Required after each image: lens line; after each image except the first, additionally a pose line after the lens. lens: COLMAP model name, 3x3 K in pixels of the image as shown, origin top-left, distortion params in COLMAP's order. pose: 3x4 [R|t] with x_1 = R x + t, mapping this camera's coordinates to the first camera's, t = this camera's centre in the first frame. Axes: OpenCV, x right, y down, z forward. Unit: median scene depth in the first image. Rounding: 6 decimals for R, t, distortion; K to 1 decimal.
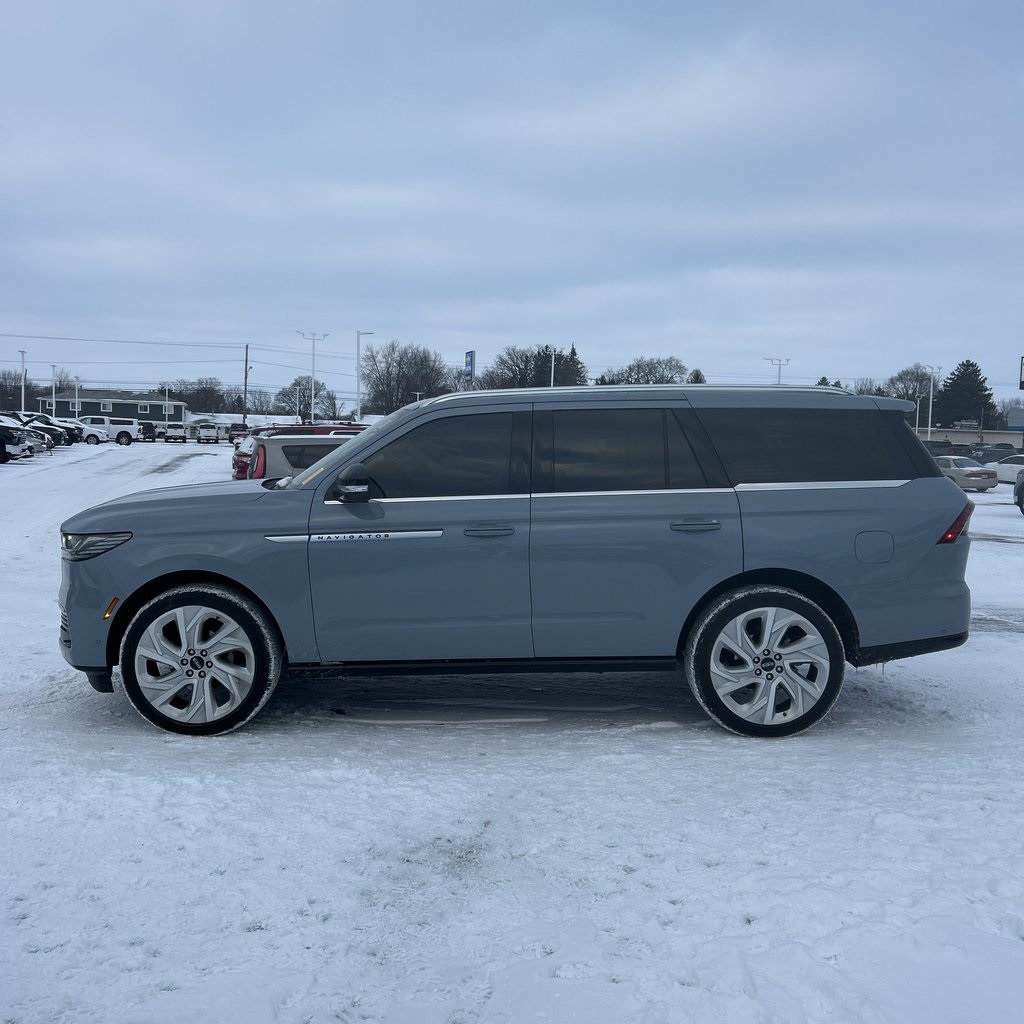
lens RADIAL K [[1047.1, 0, 512.0], [0, 1047.1, 512.0], [0, 0, 1]] dist [0.005978, 0.000904]
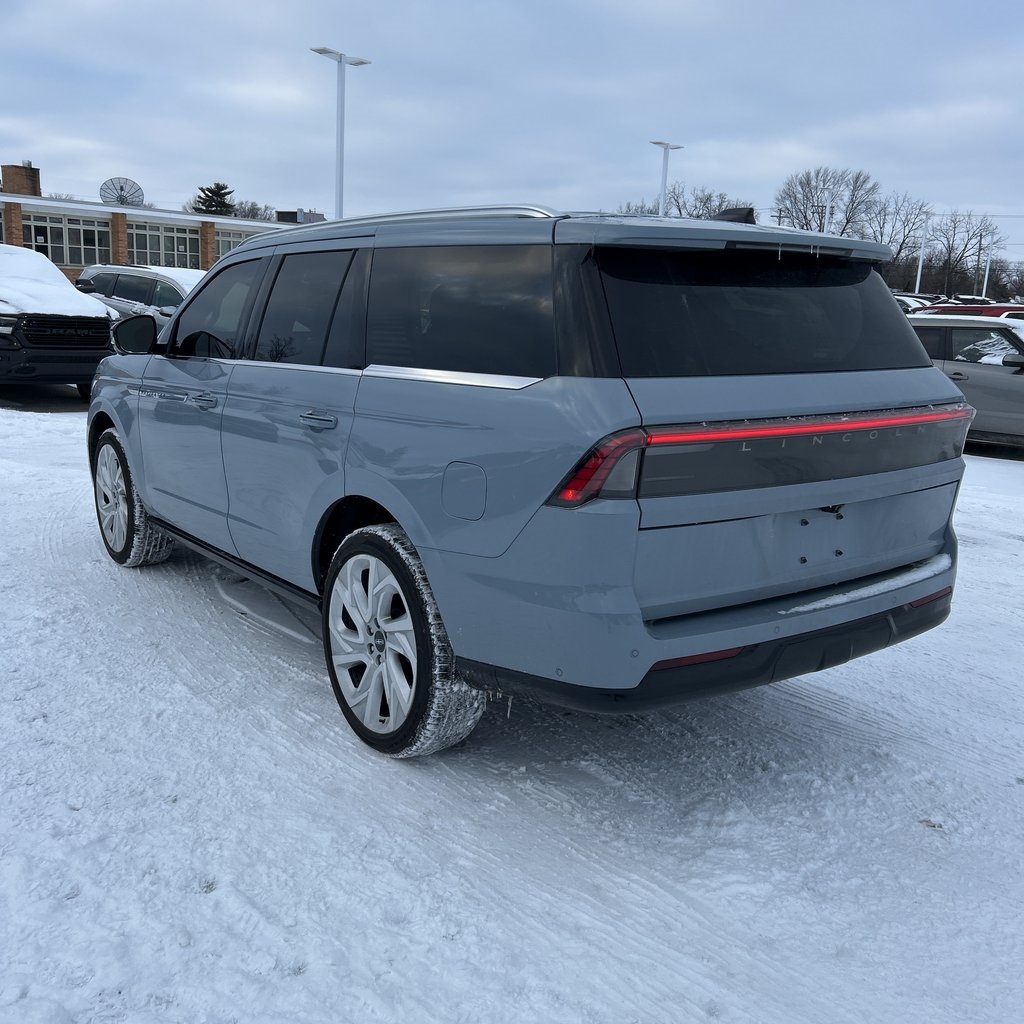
lens RADIAL K [[1025.9, 0, 512.0], [0, 1025.9, 512.0], [0, 0, 1]] dist [0.115801, -0.192246]
pose [[0.609006, 0.178533, -0.772811, 0.790931], [-0.108124, 0.983929, 0.142100, -0.037611], [0.785761, -0.002981, 0.618523, 0.665834]]
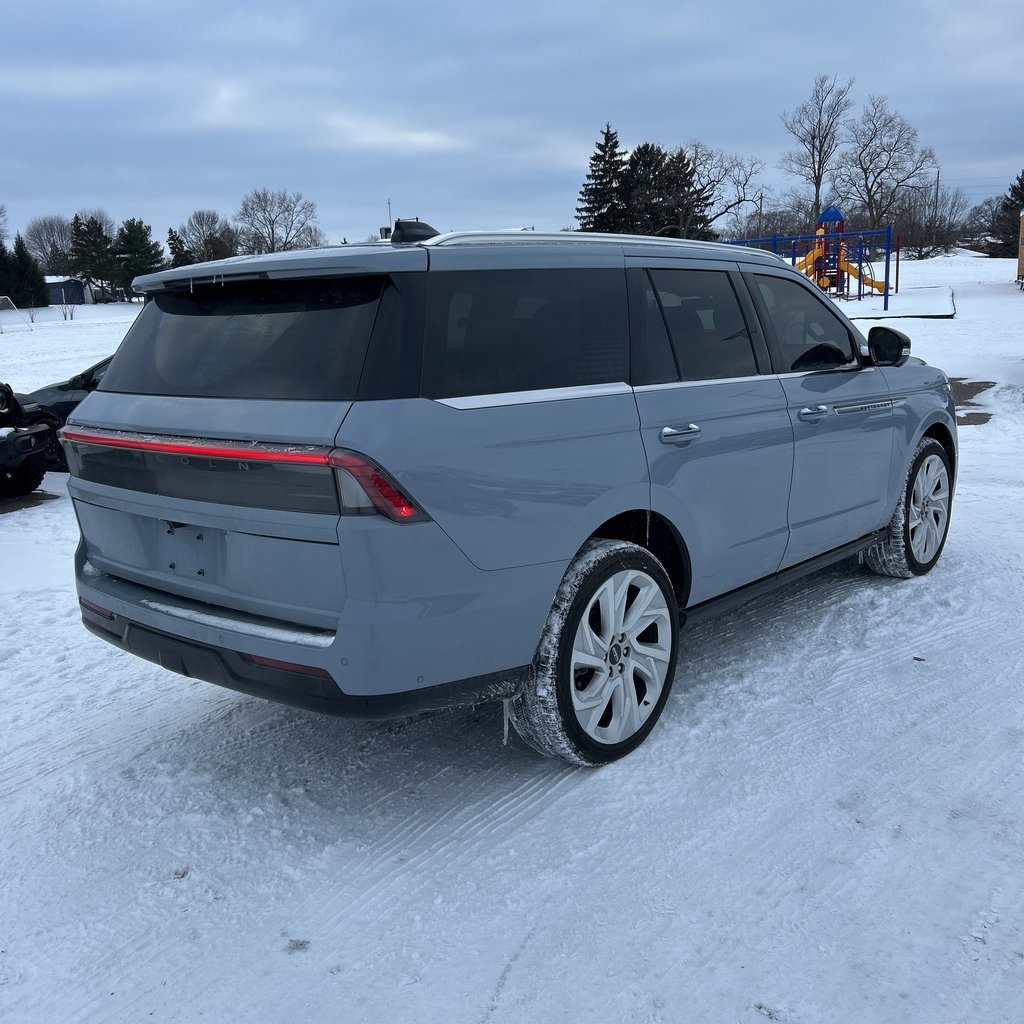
lens RADIAL K [[1025.9, 0, 512.0], [0, 1025.9, 512.0], [0, 0, 1]] dist [0.115801, -0.192246]
pose [[-0.652296, 0.176147, -0.737212, 0.775313], [-0.029121, 0.966079, 0.256599, -0.146011], [0.757404, 0.188847, -0.625040, 1.684827]]
